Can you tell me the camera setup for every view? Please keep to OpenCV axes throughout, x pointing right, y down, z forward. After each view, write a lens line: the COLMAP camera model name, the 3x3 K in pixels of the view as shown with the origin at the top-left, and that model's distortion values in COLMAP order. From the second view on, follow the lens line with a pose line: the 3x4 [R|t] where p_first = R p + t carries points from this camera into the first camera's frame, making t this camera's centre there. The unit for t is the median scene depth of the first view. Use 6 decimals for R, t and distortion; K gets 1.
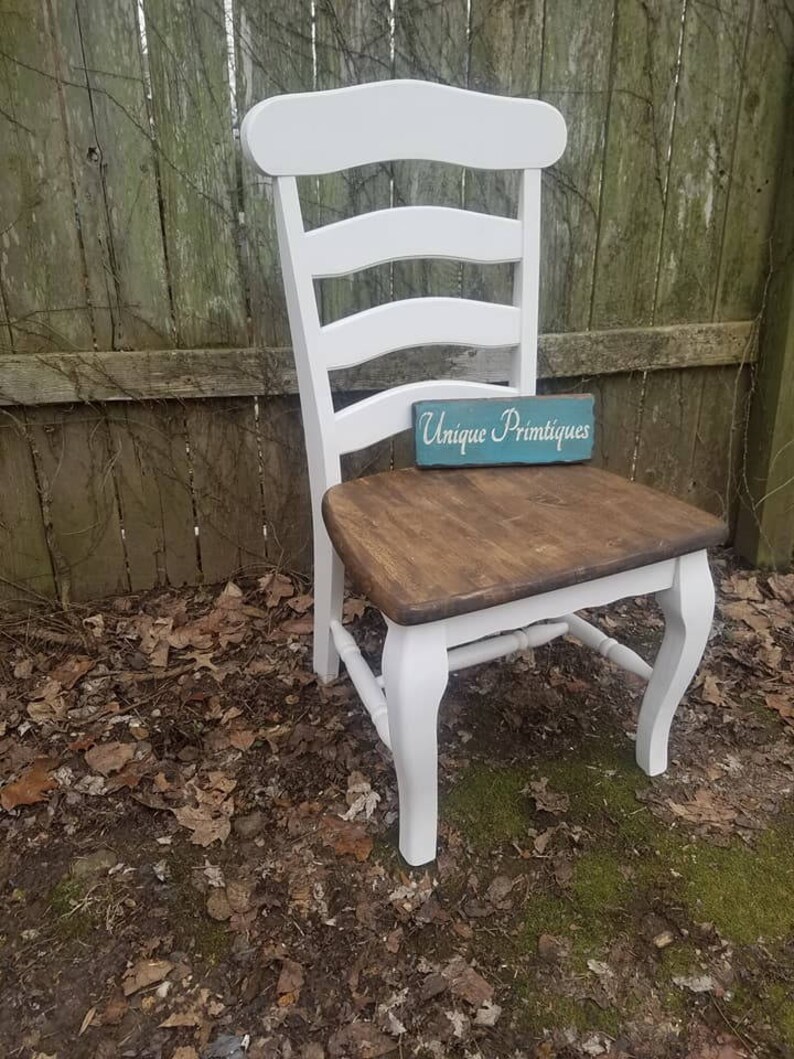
lens RADIAL K [[831.1, 0, 398.3], [0, 831.1, 535.3], [0, 0, 1]] dist [0.053537, -0.089464]
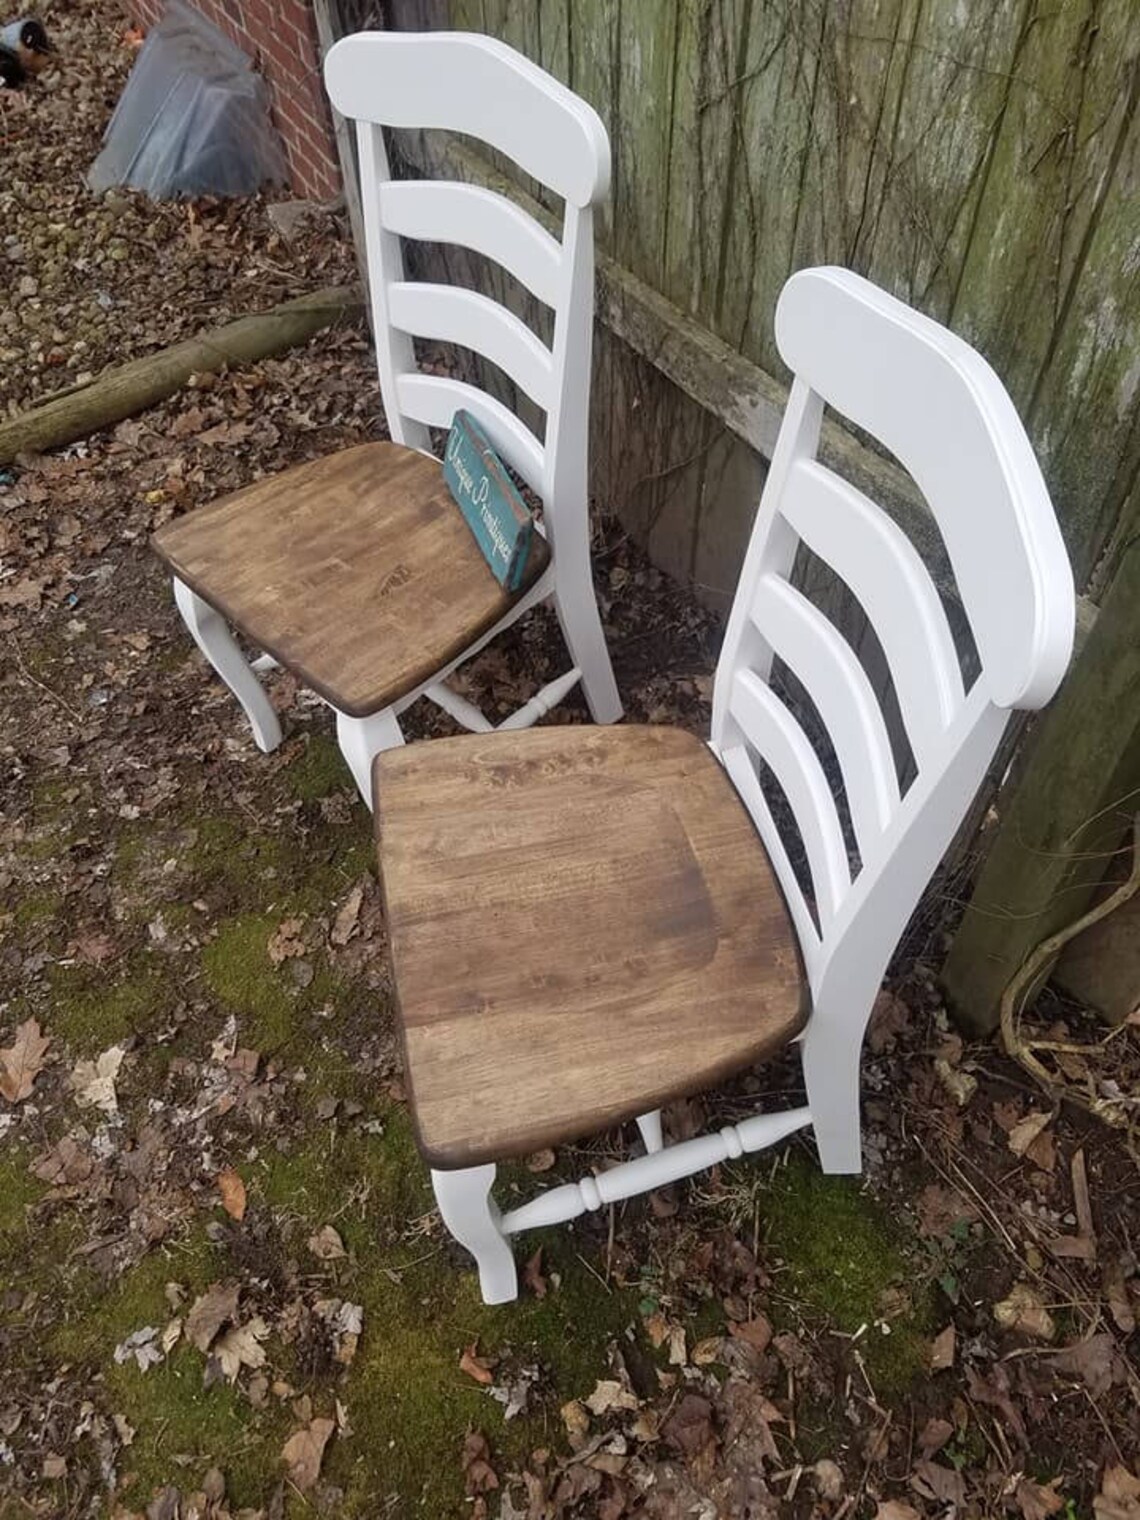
lens RADIAL K [[1192.9, 0, 556.5], [0, 1192.9, 750.3], [0, 0, 1]] dist [0.053537, -0.089464]
pose [[0.275805, 0.694926, -0.664085, 0.971157], [-0.352020, 0.715908, 0.602957, -0.597173], [0.894435, 0.067473, 0.442079, 0.473076]]
